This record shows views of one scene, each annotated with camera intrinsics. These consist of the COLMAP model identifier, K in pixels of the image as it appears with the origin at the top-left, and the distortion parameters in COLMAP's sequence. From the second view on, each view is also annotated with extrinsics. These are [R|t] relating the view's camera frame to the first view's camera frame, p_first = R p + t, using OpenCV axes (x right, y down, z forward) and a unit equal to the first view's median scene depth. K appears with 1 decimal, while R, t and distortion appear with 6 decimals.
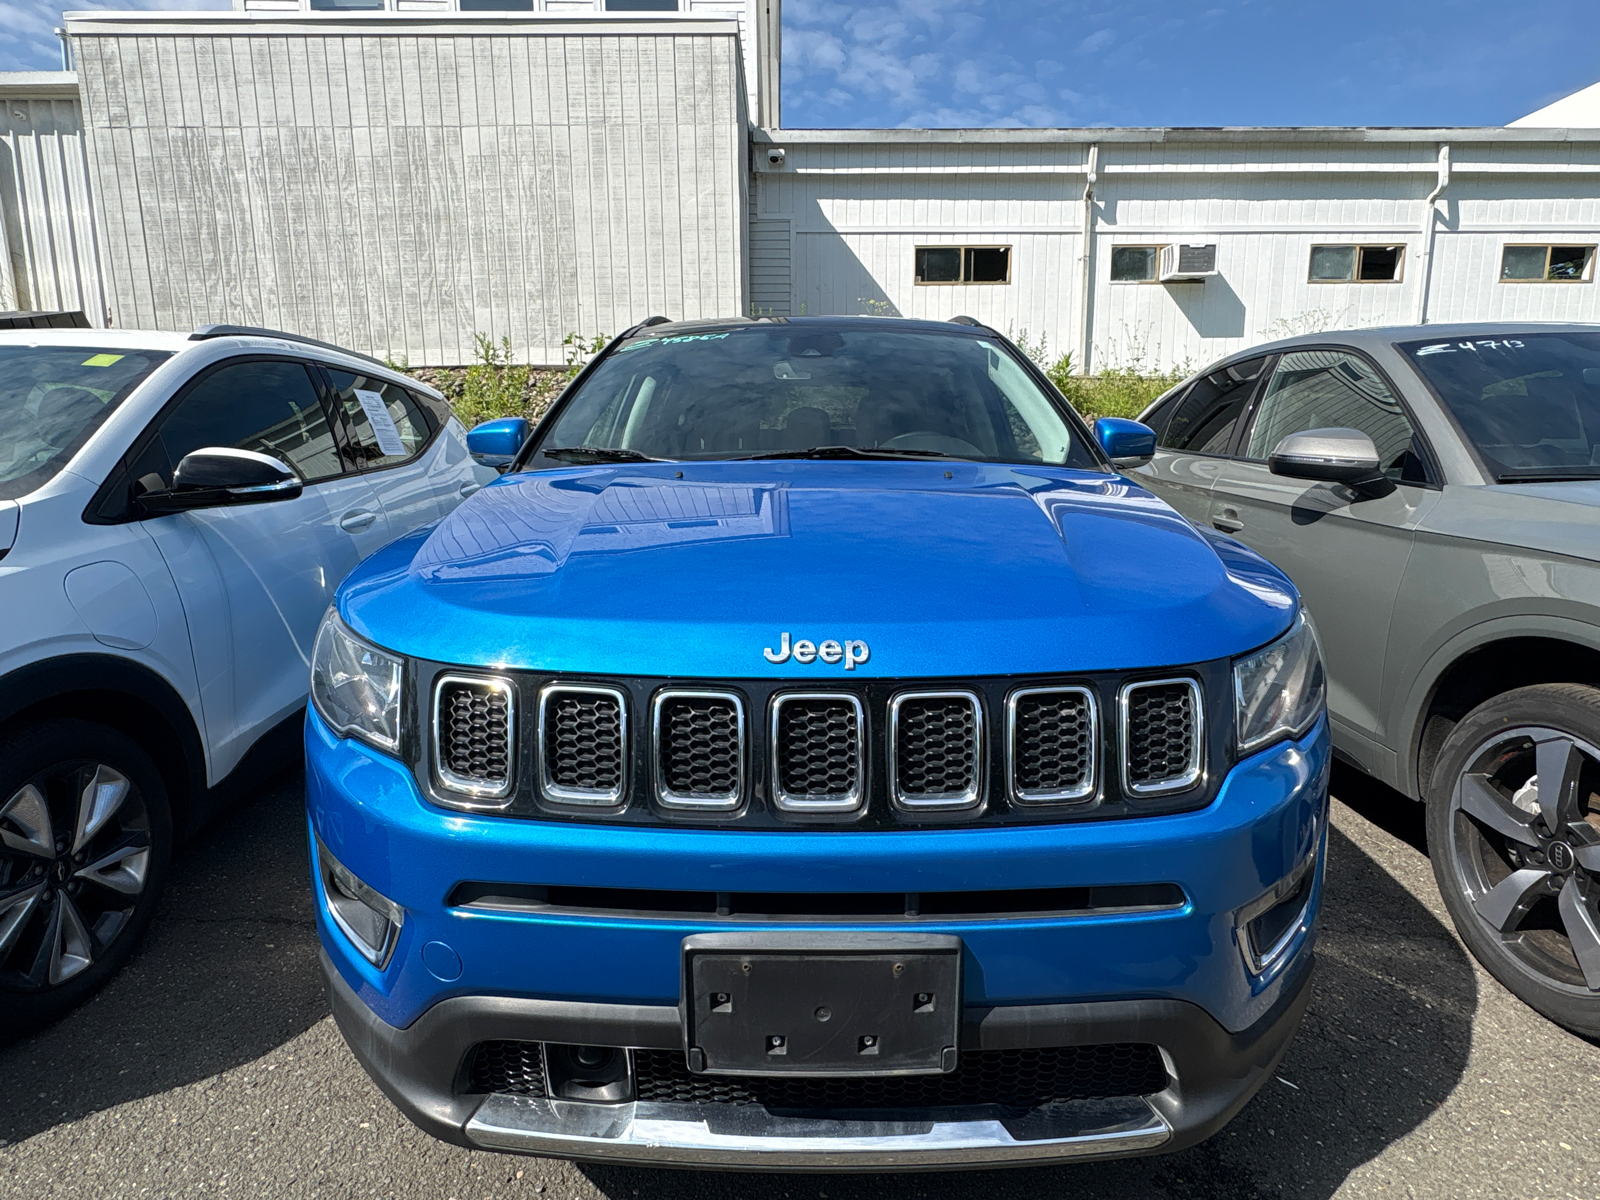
lens RADIAL K [[867.2, 0, 796.2], [0, 867.2, 596.4], [0, 0, 1]] dist [0.001654, -0.000849]
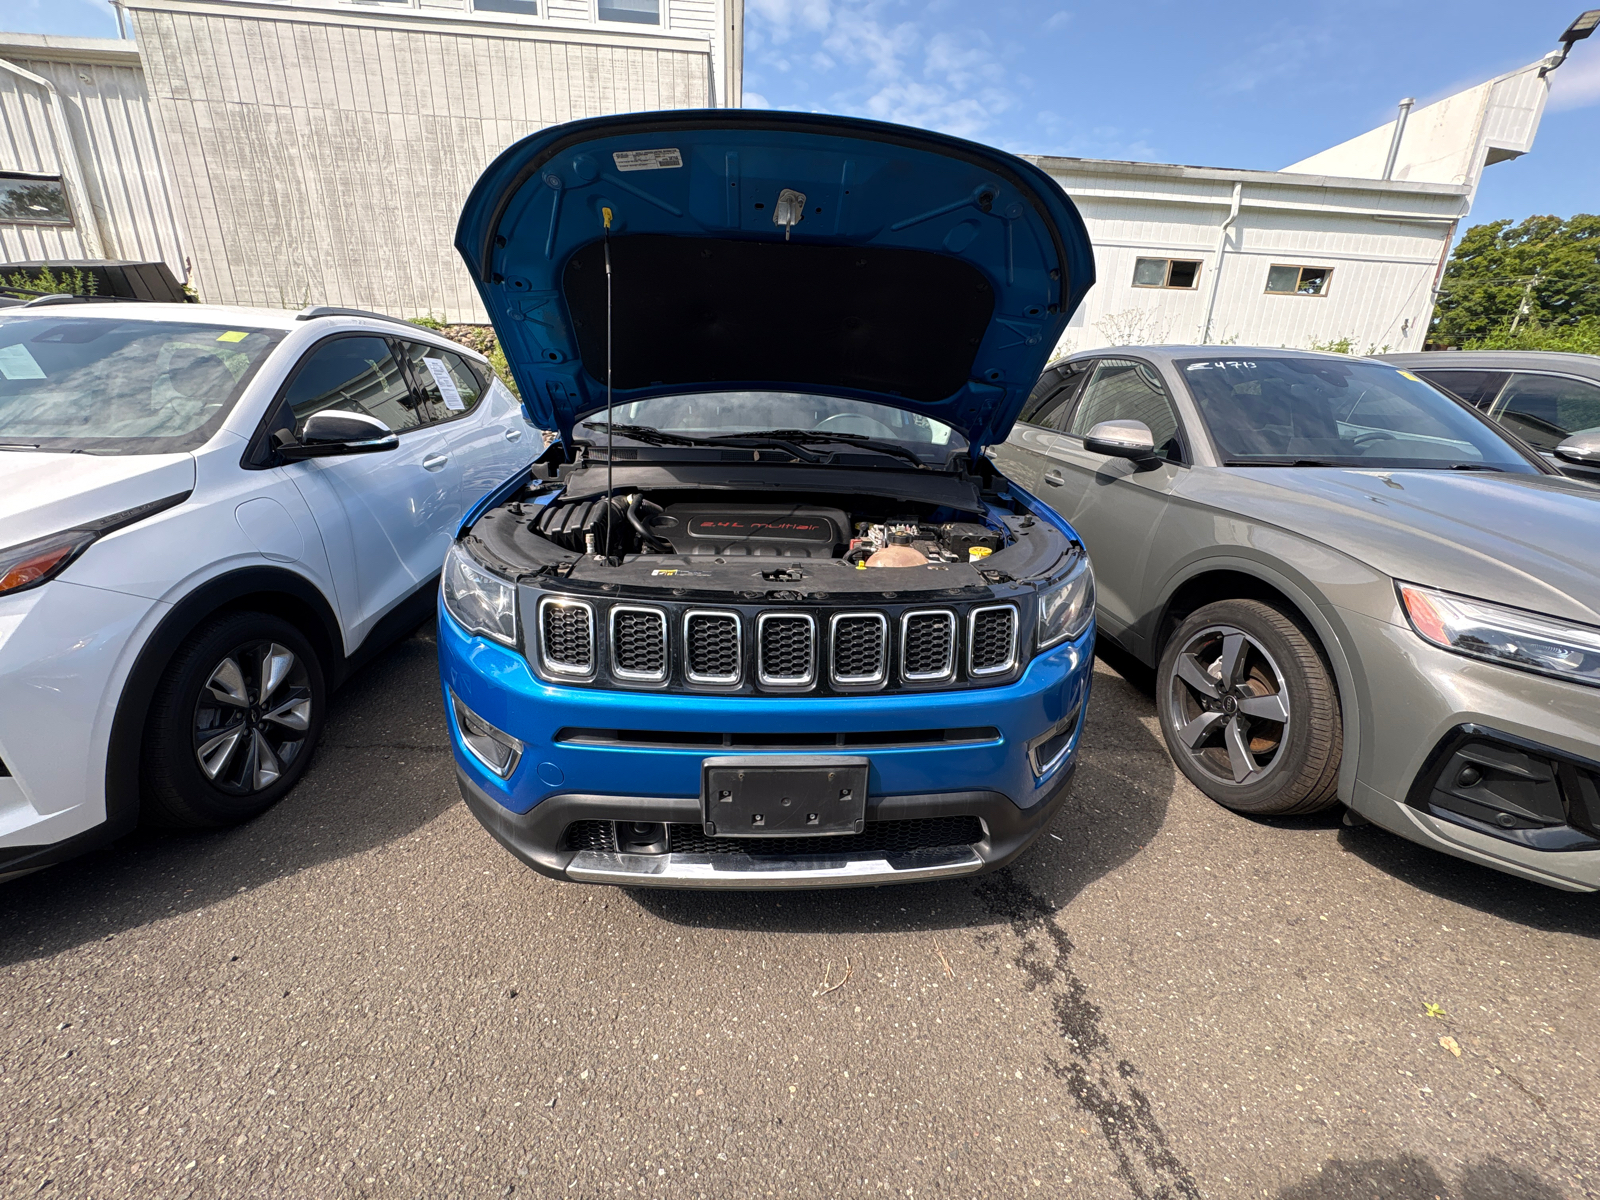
lens RADIAL K [[639.2, 0, 797.9], [0, 639.2, 597.5], [0, 0, 1]] dist [0.001270, -0.000406]
pose [[0.996739, 0.012185, 0.079772, -0.005440], [-0.023182, 0.990102, 0.138419, -0.009117], [-0.077296, -0.139817, 0.987156, -0.018583]]
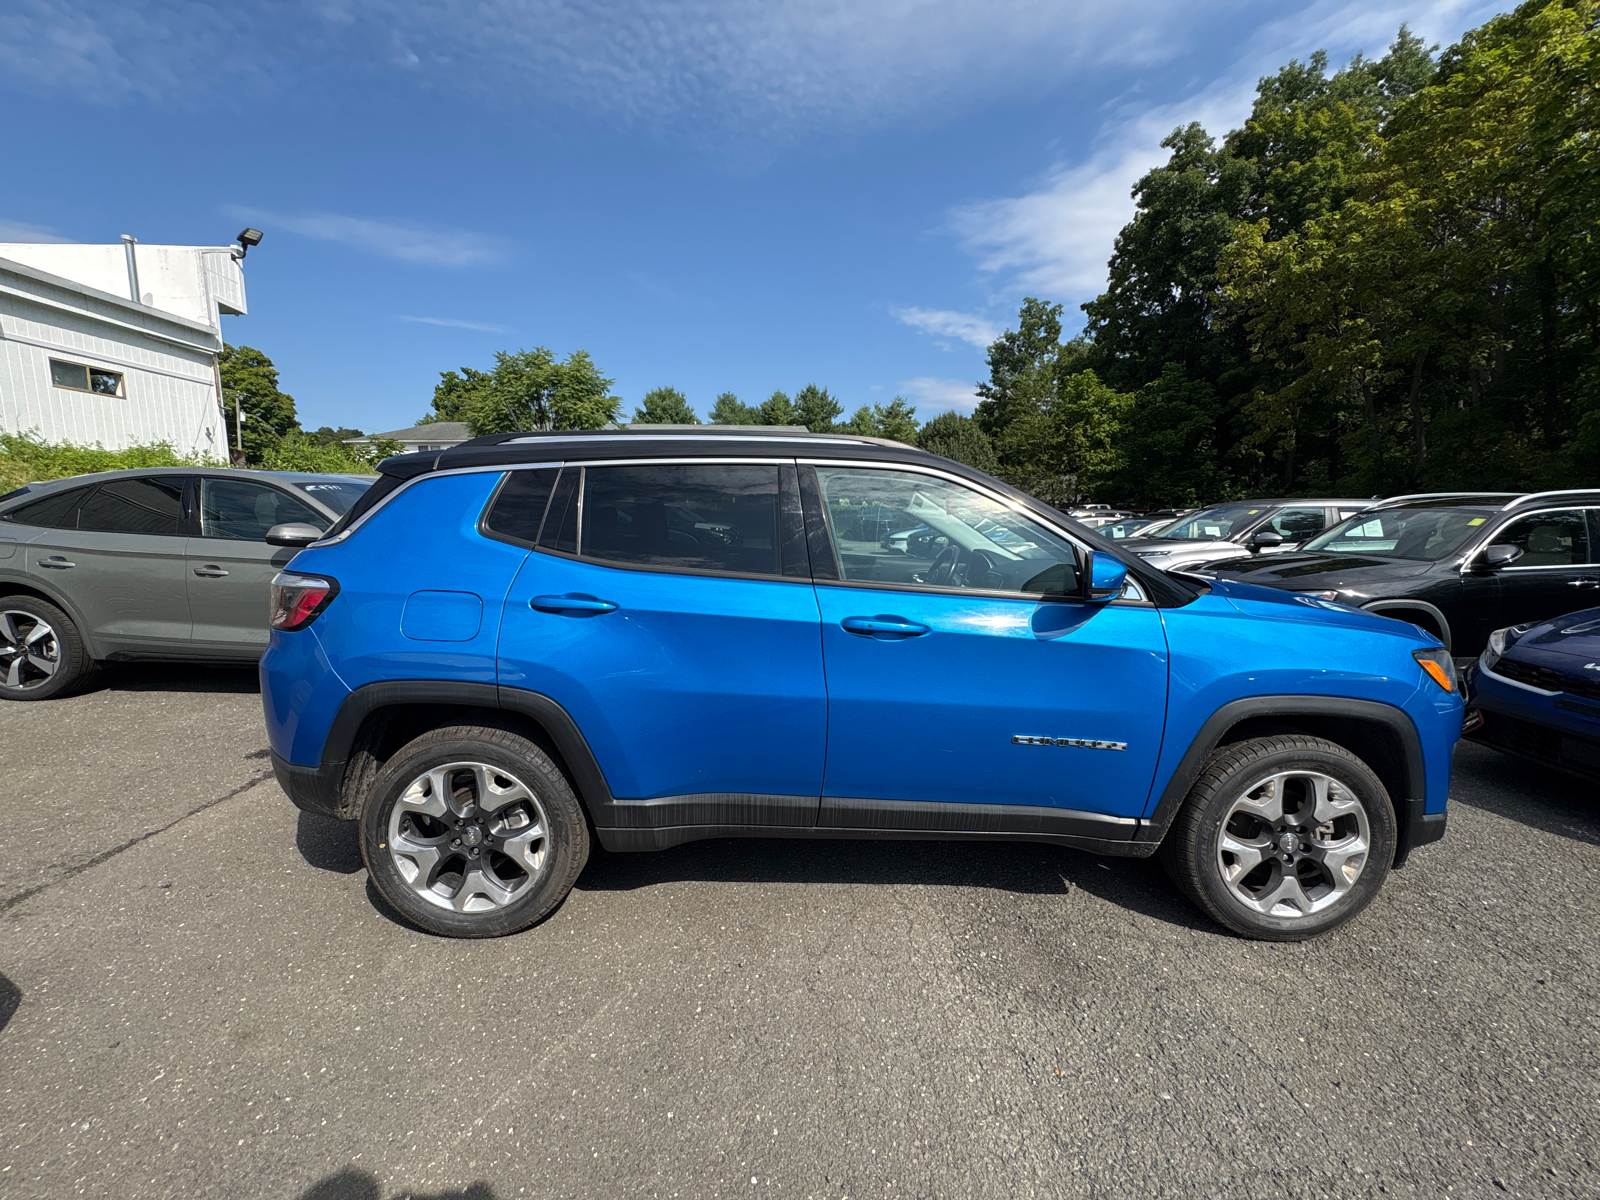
lens RADIAL K [[639.2, 0, 800.0], [0, 639.2, 598.2], [0, 0, 1]] dist [0.001270, -0.000406]
pose [[-0.029490, -0.131300, 0.990904, -0.288569], [0.156871, 0.978443, 0.134317, -0.006555], [-0.987179, 0.159405, -0.008257, -0.061017]]
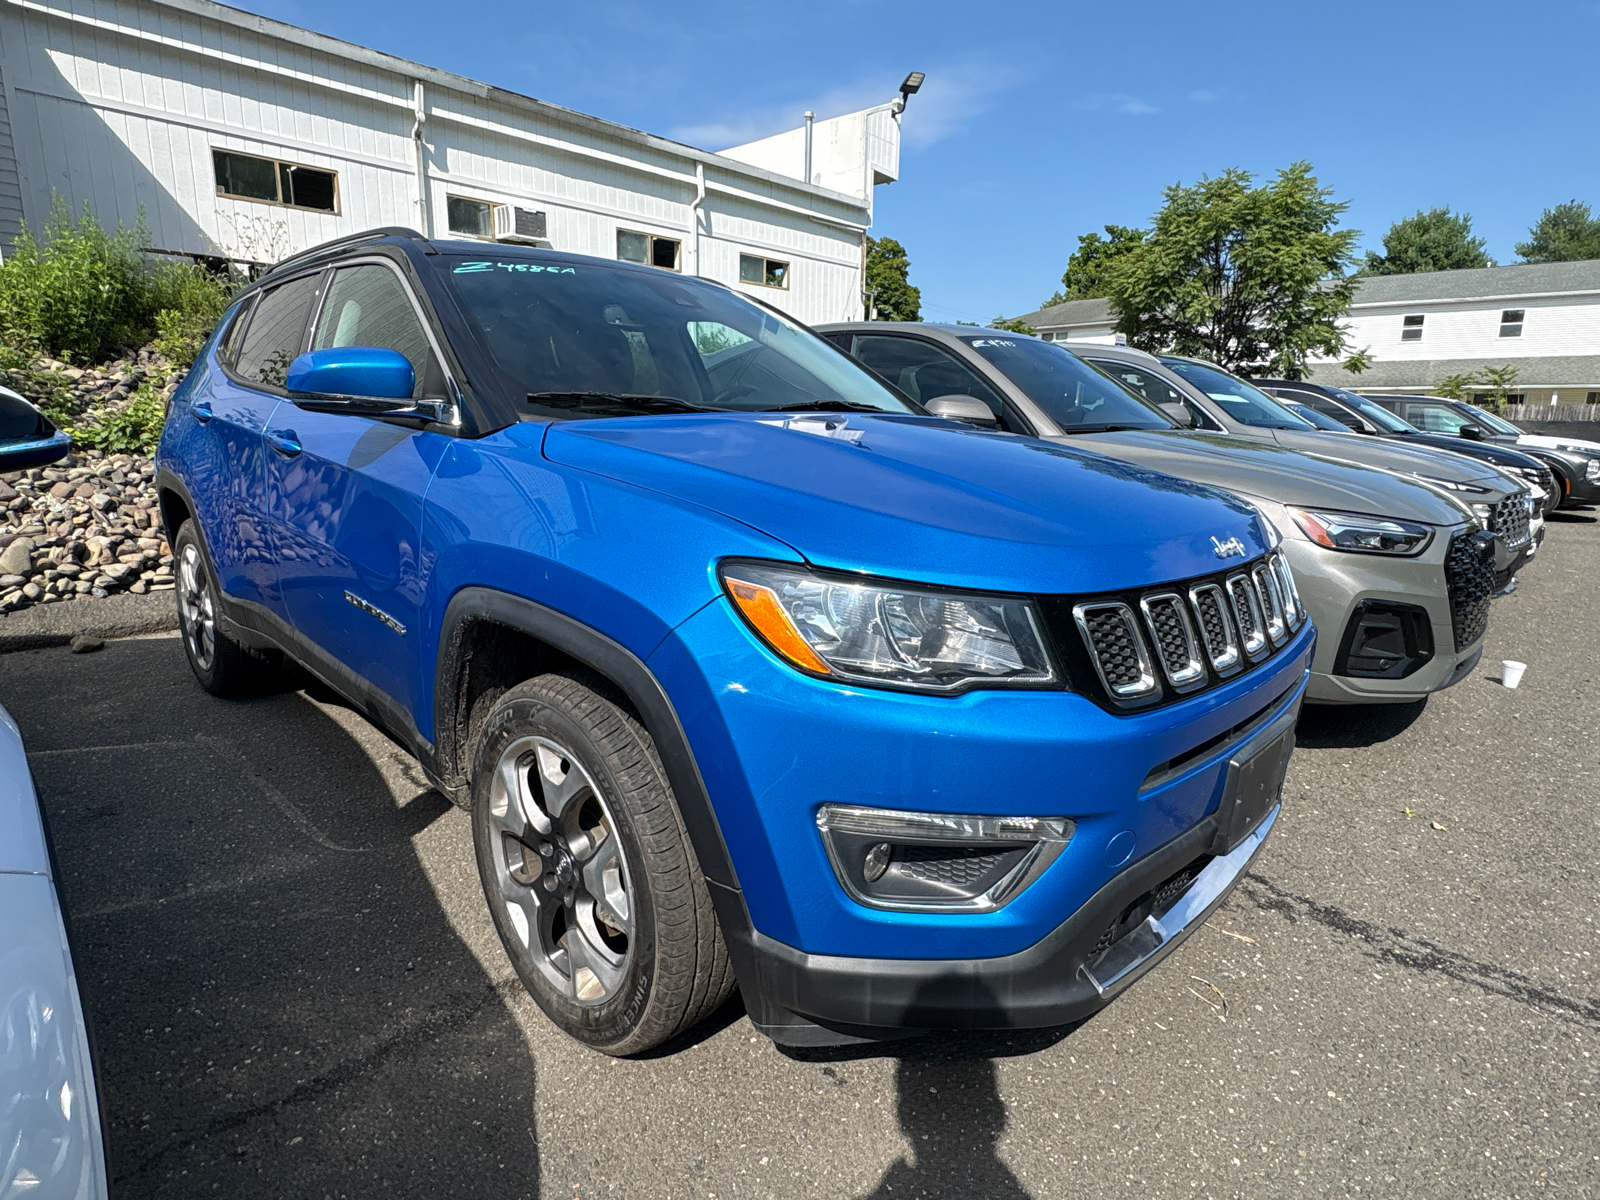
lens RADIAL K [[867.2, 0, 797.3], [0, 867.2, 596.1], [0, 0, 1]] dist [0.001654, -0.000849]
pose [[0.684823, -0.134865, 0.716120, -0.168239], [0.100188, 0.990818, 0.090788, -0.006480], [-0.721789, 0.009573, 0.692047, 0.058050]]
